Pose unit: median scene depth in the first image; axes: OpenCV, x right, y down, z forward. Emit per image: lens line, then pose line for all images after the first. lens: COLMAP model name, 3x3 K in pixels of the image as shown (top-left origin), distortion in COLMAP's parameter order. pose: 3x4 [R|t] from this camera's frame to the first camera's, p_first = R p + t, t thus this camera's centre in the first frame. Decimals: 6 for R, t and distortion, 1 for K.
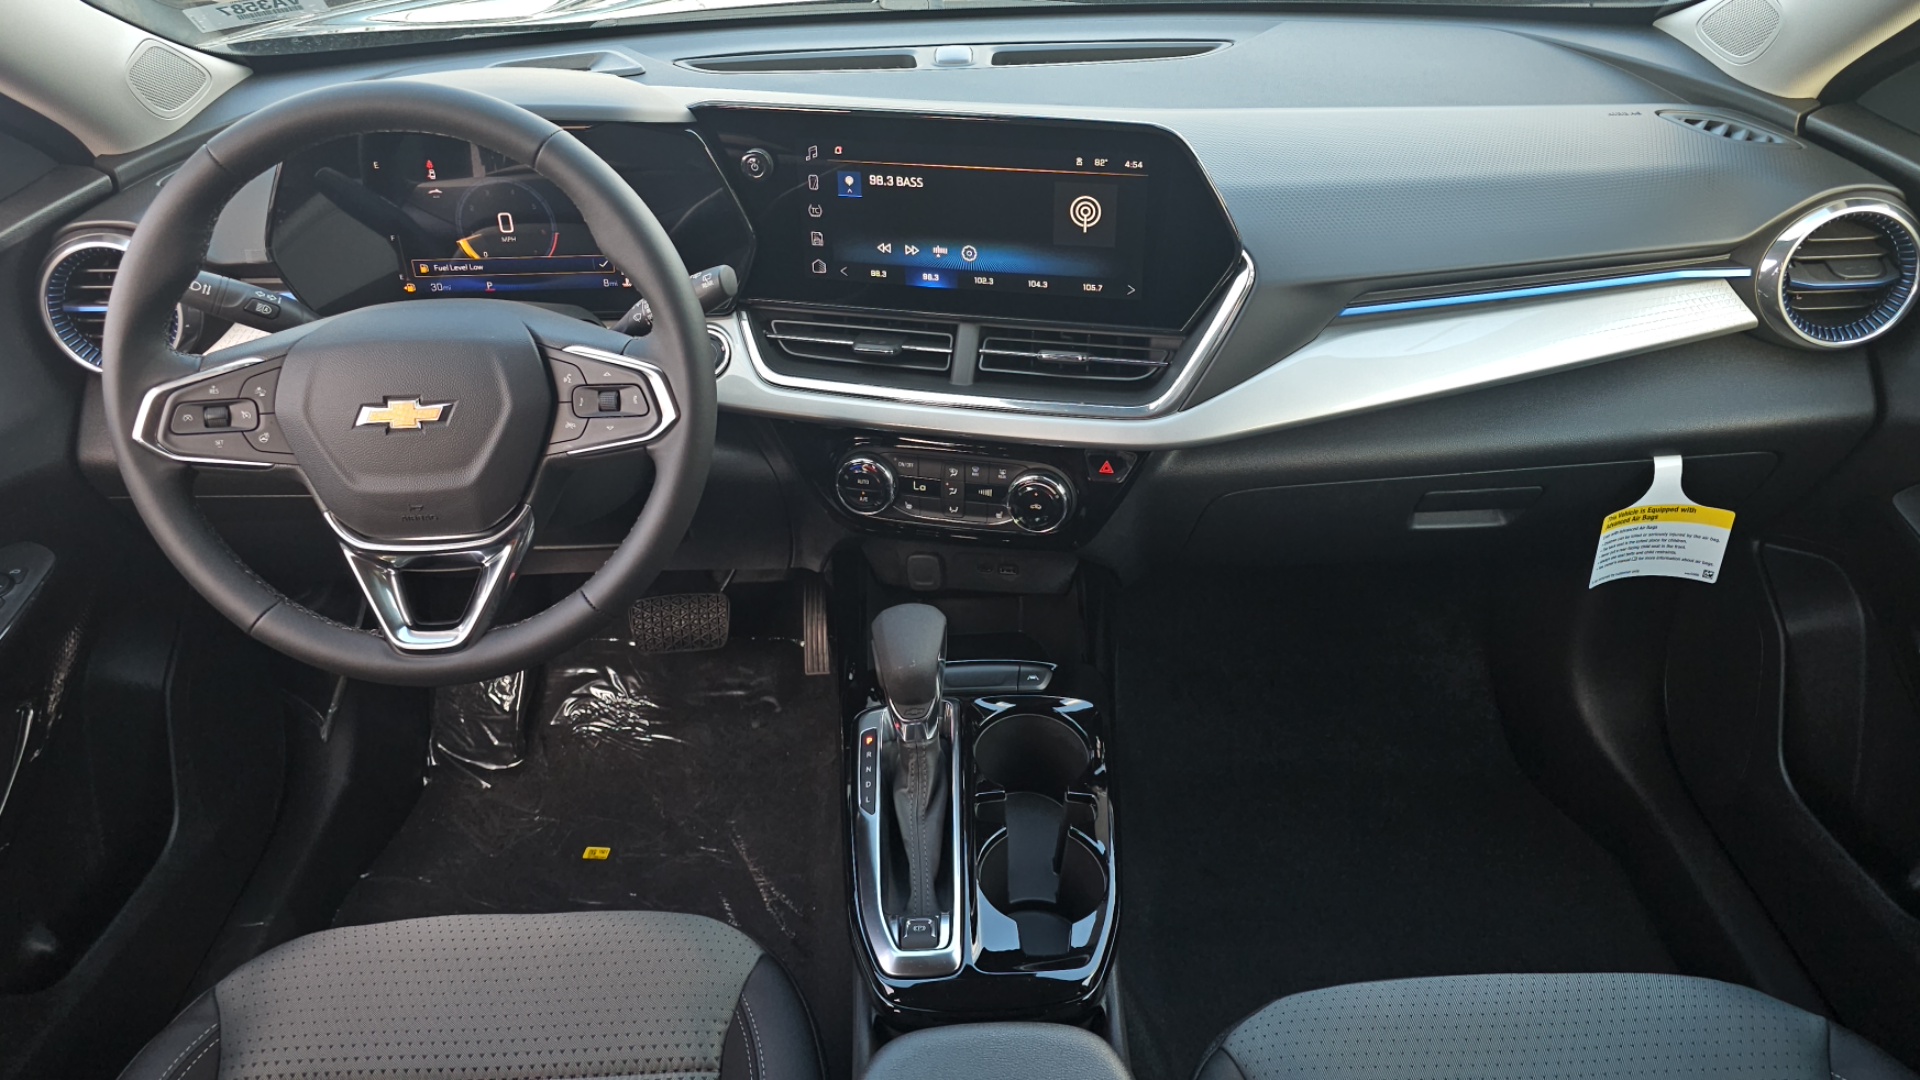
lens RADIAL K [[1420.3, 0, 968.5], [0, 1420.3, 539.4], [0, 0, 1]] dist [0.074642, -0.082315]
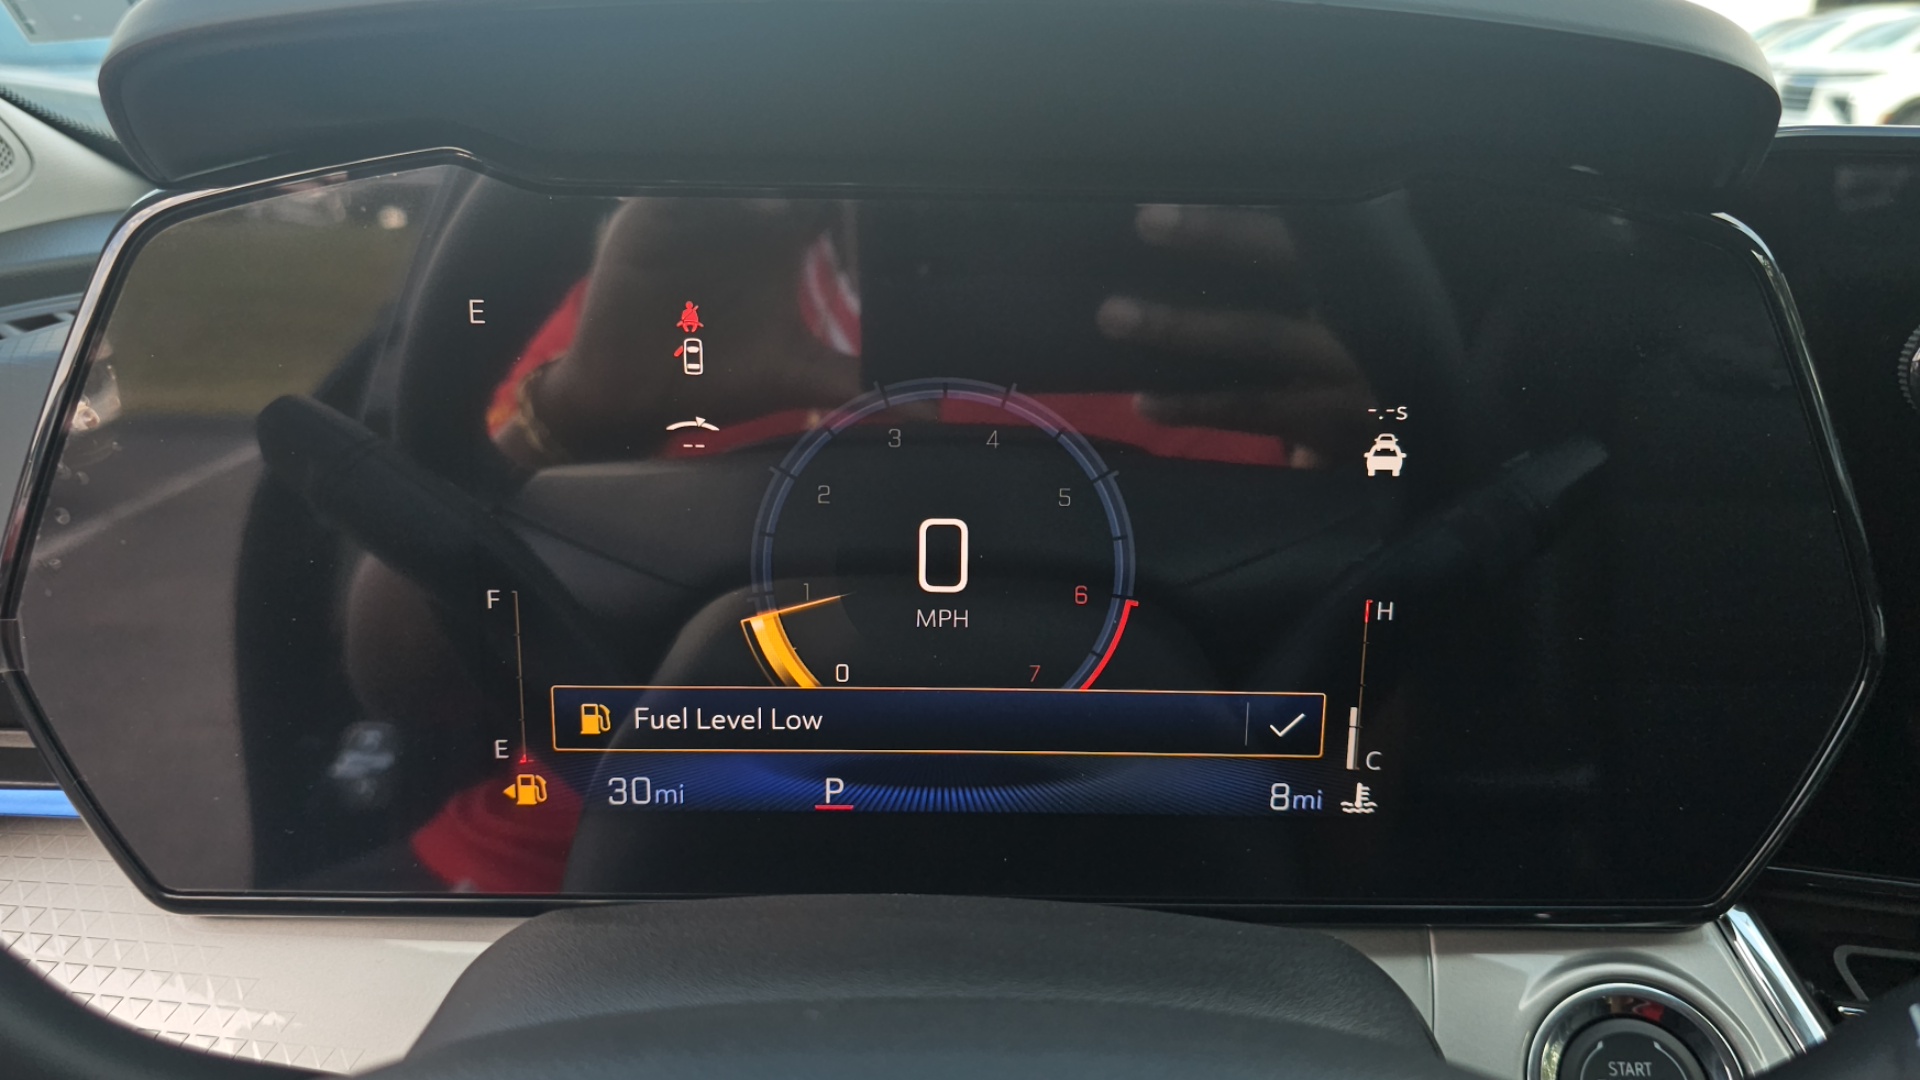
lens RADIAL K [[1420.3, 0, 962.9], [0, 1420.3, 541.2], [0, 0, 1]] dist [0.074642, -0.082315]
pose [[0.999119, 0.041693, 0.004827, -0.324539], [-0.038749, 0.960488, -0.275612, -0.155497], [-0.016128, 0.275182, 0.961257, 0.765439]]
